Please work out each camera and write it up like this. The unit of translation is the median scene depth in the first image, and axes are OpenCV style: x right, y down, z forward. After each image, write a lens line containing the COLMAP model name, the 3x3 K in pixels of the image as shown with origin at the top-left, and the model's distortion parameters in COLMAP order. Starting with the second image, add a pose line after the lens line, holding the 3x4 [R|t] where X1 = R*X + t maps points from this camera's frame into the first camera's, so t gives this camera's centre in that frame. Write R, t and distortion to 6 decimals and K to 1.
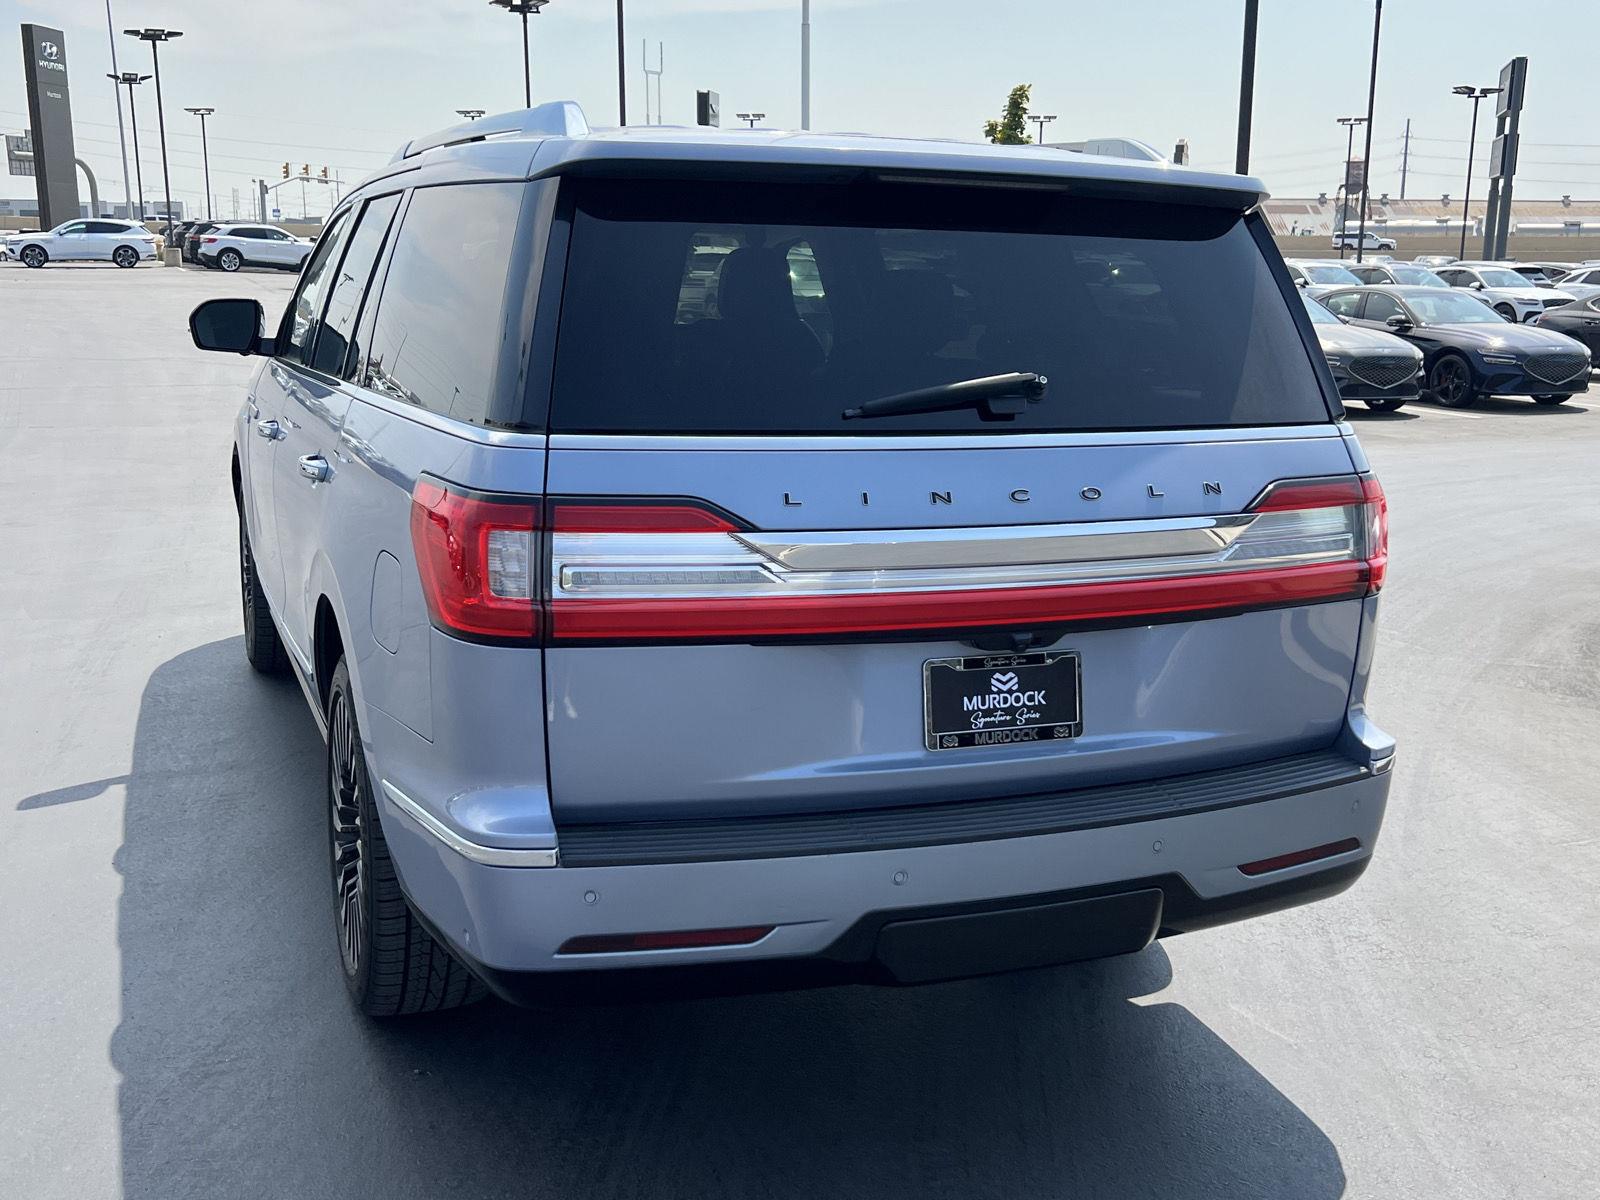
lens RADIAL K [[1672.3, 0, 800.0], [0, 1672.3, 600.0], [0, 0, 1]] dist [0.034085, -0.036947]
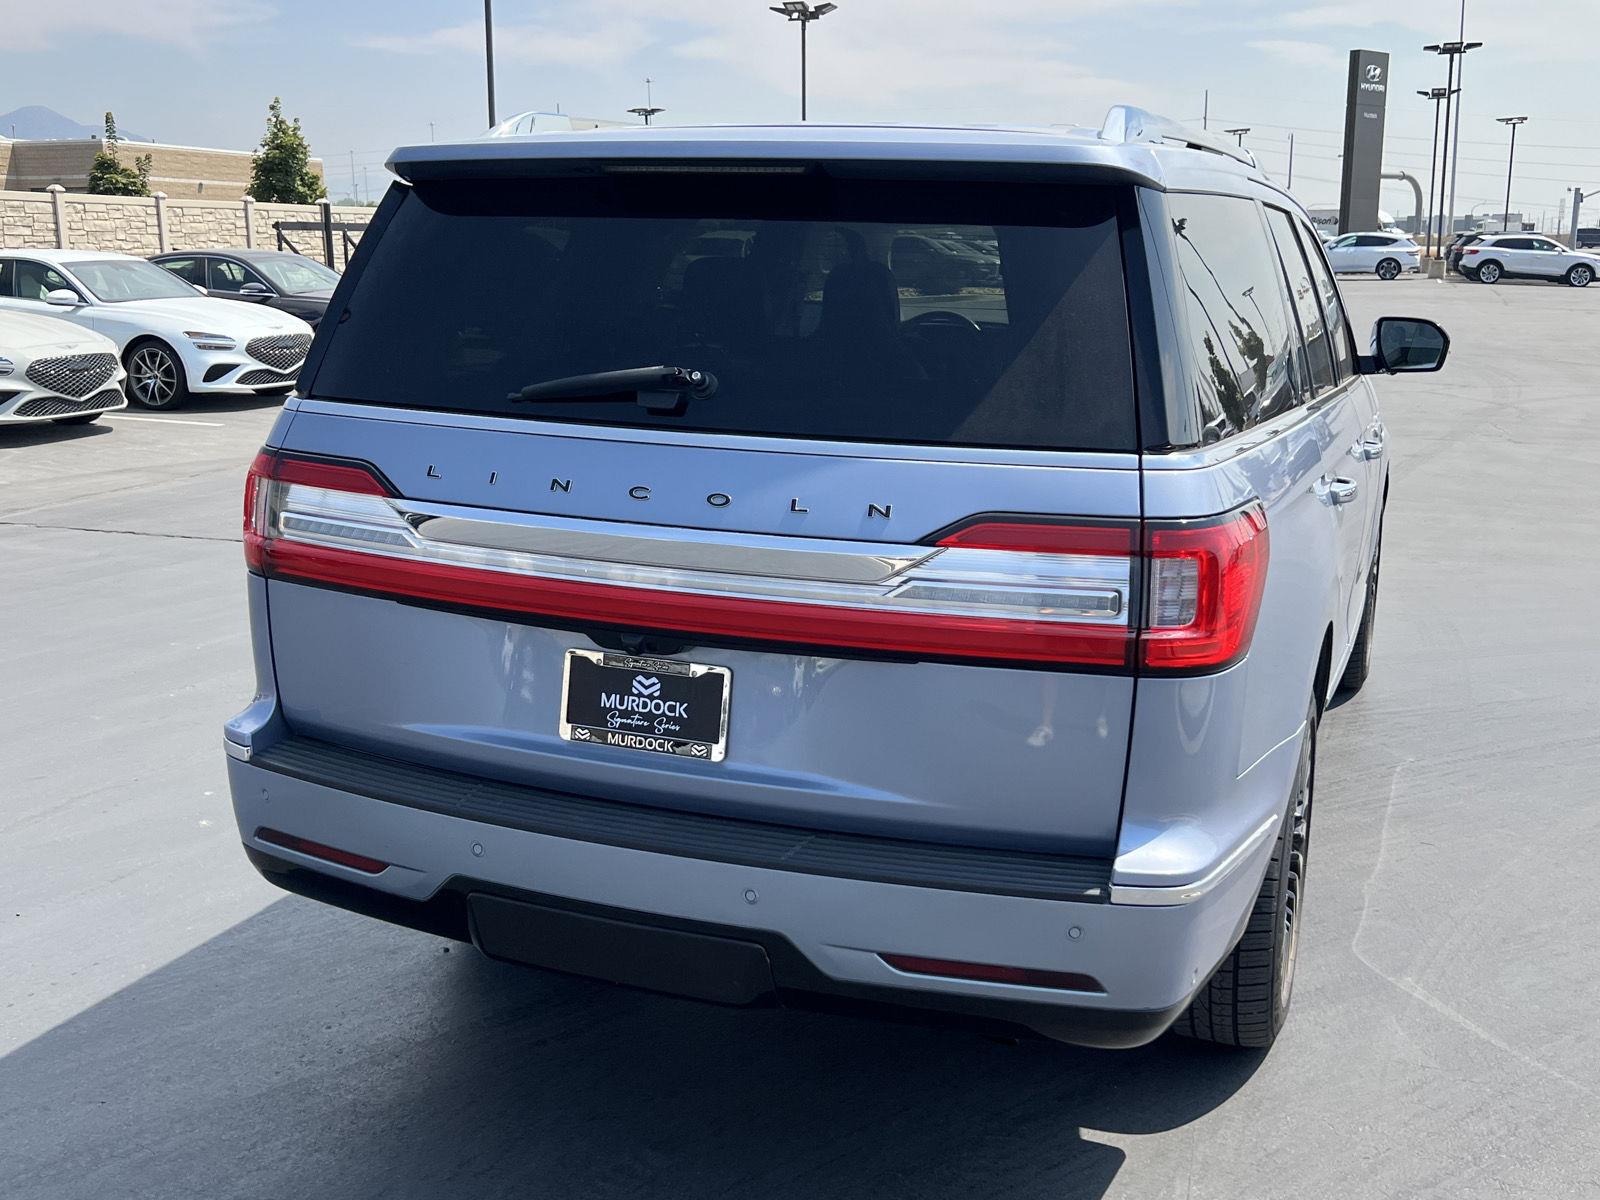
lens RADIAL K [[1652.5, 0, 800.5], [0, 1652.5, 575.8], [0, 0, 1]] dist [0.062316, -0.020833]
pose [[0.725422, 0.125504, -0.676766, 0.822590], [-0.139306, 0.989658, 0.034207, -0.058659], [0.674060, 0.069463, 0.735403, 0.355683]]
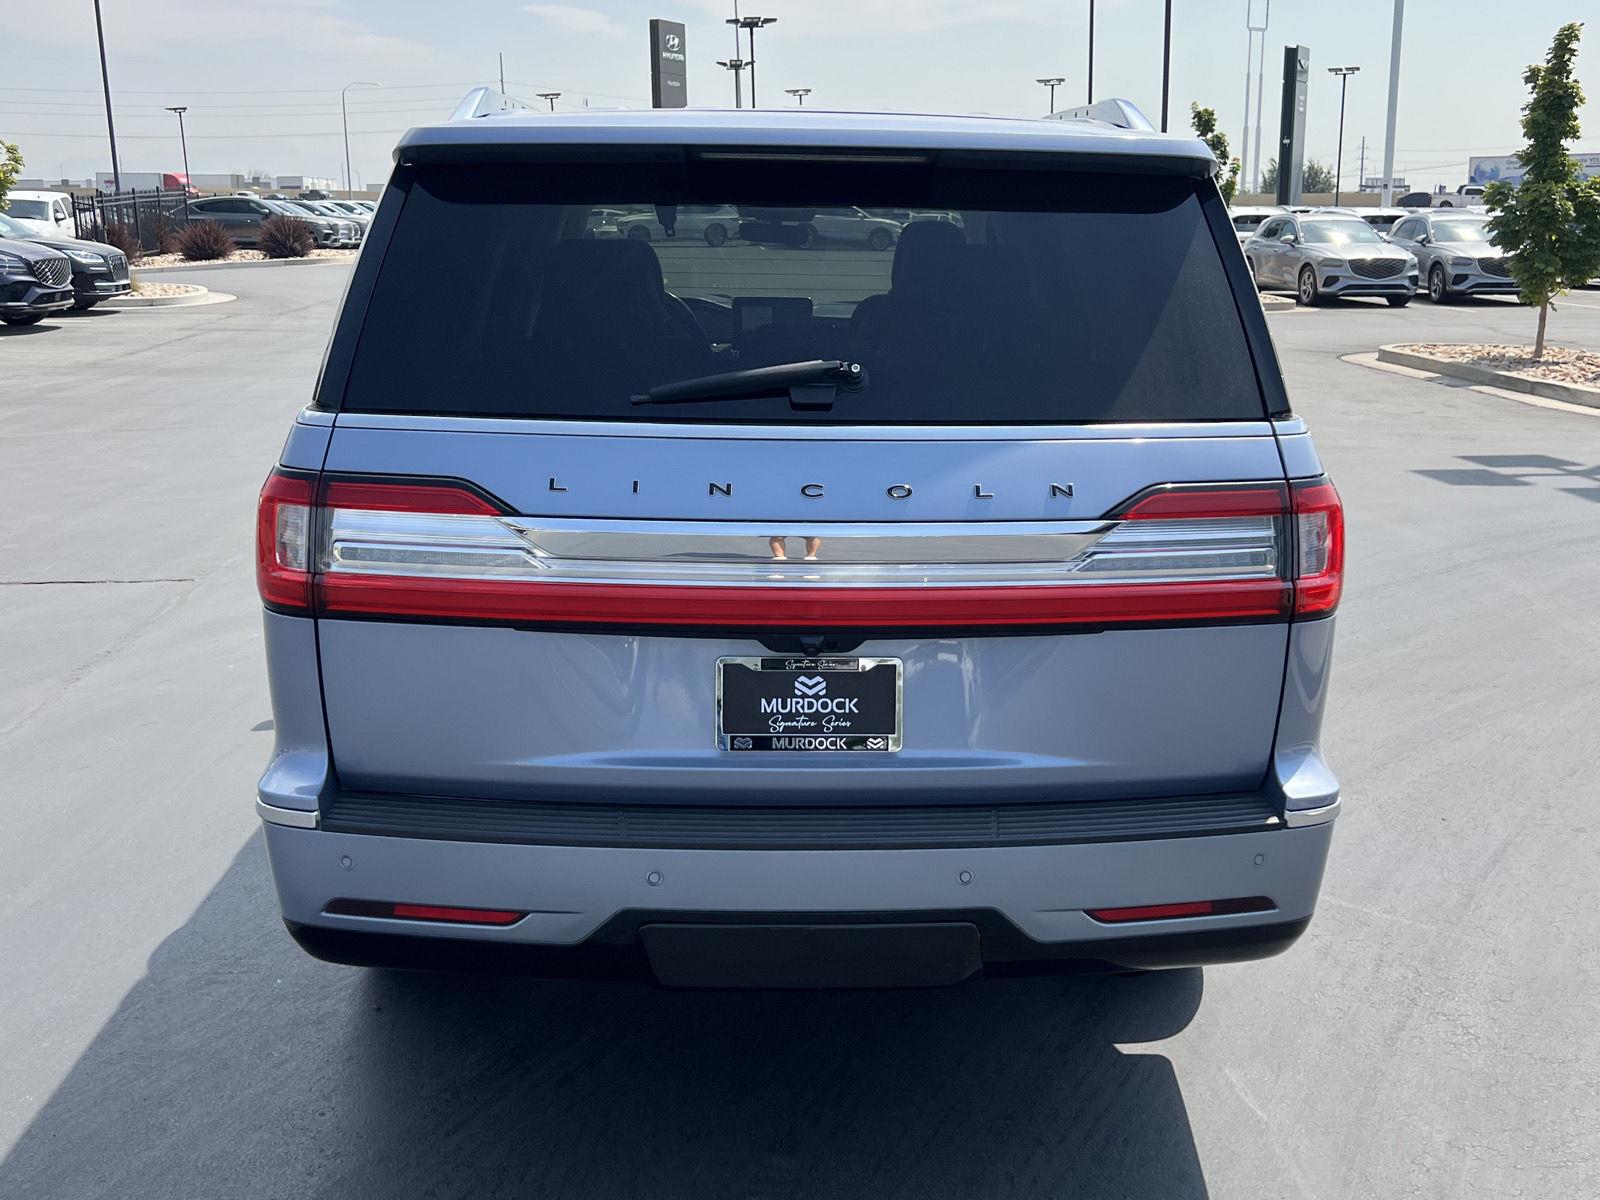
lens RADIAL K [[1600.9, 0, 800.0], [0, 1600.9, 600.0], [0, 0, 1]] dist [0.110049, -0.244918]
pose [[0.939280, 0.060898, -0.337705, 0.420817], [-0.055610, 0.998131, 0.025319, -0.022464], [0.338615, -0.005002, 0.940912, 0.142812]]
